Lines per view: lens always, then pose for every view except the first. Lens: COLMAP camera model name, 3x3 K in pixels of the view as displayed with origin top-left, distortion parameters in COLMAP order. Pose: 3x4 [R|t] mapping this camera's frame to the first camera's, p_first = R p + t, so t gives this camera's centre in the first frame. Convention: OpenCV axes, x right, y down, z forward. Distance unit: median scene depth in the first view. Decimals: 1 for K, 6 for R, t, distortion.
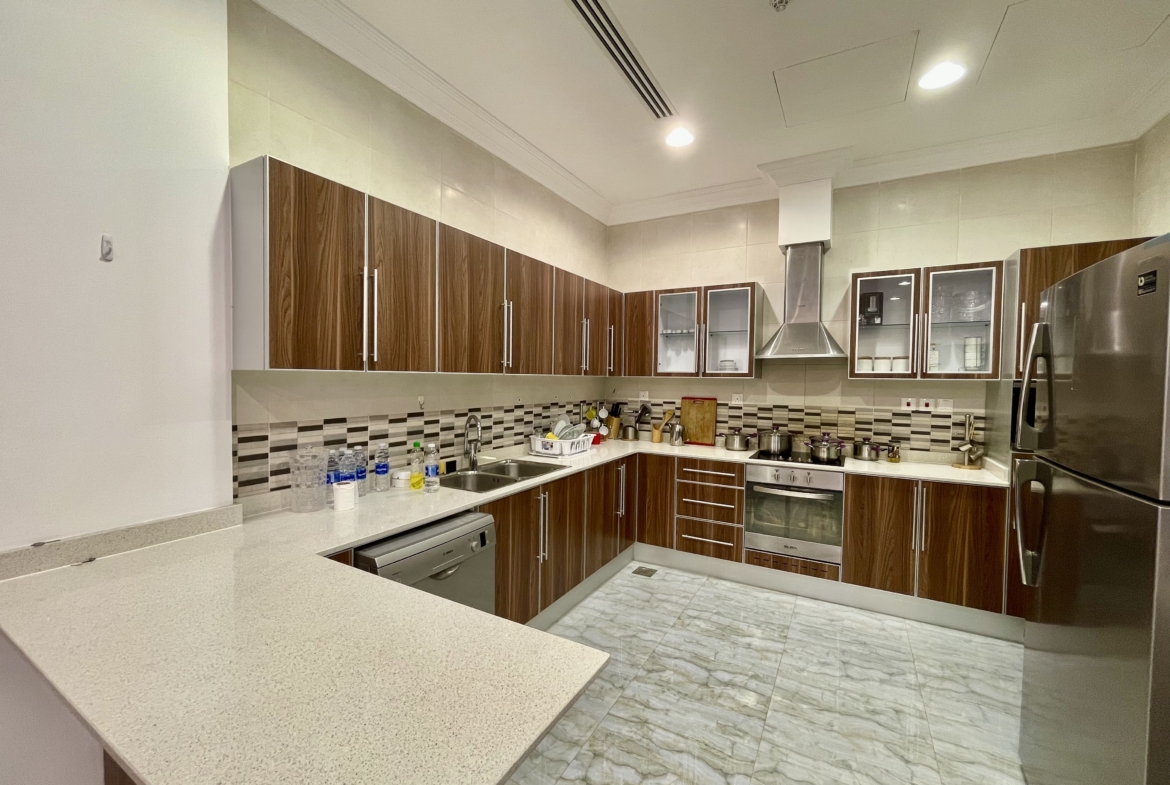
lens RADIAL K [[478.0, 0, 587.4], [0, 478.0, 395.8], [0, 0, 1]] dist [0.000826, 0.000394]
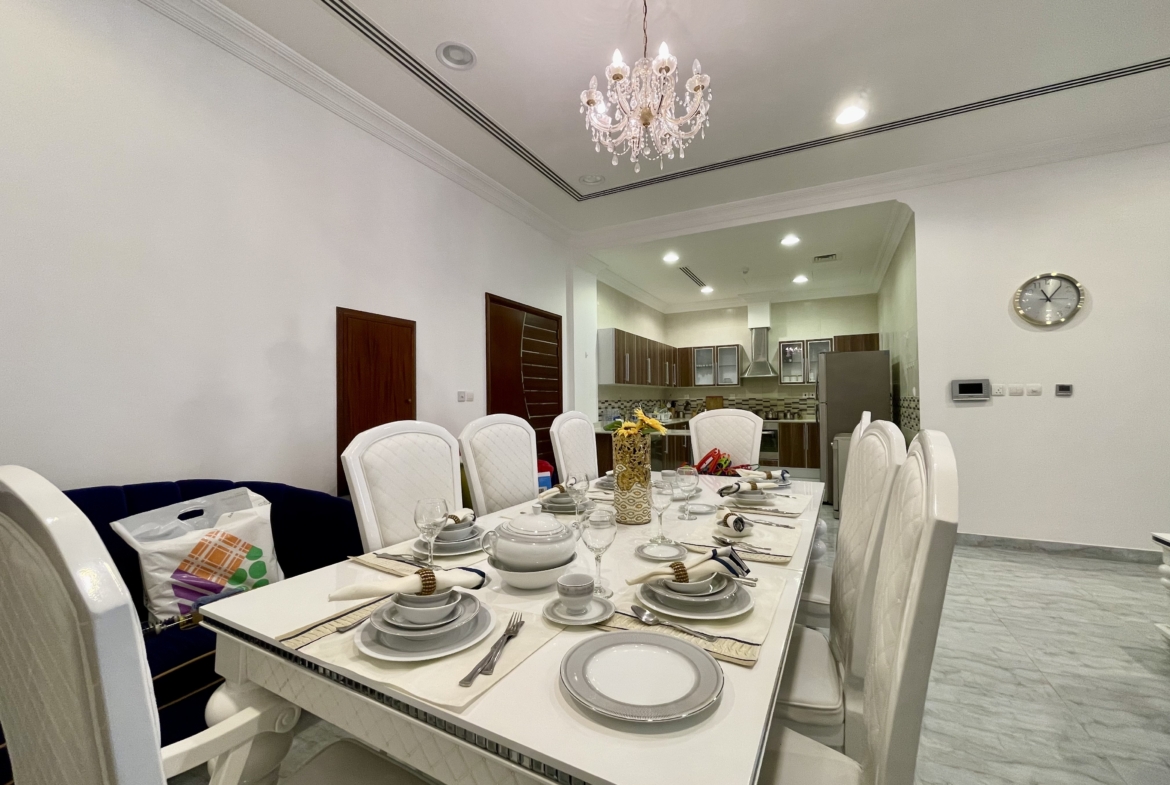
lens RADIAL K [[471.5, 0, 579.4], [0, 471.5, 395.1], [0, 0, 1]] dist [-0.007582, 0.000078]
pose [[0.999372, -0.025311, 0.024795, -0.498677], [0.026418, 0.998621, -0.045372, 0.092213], [-0.023612, 0.045998, 0.998662, -1.284683]]
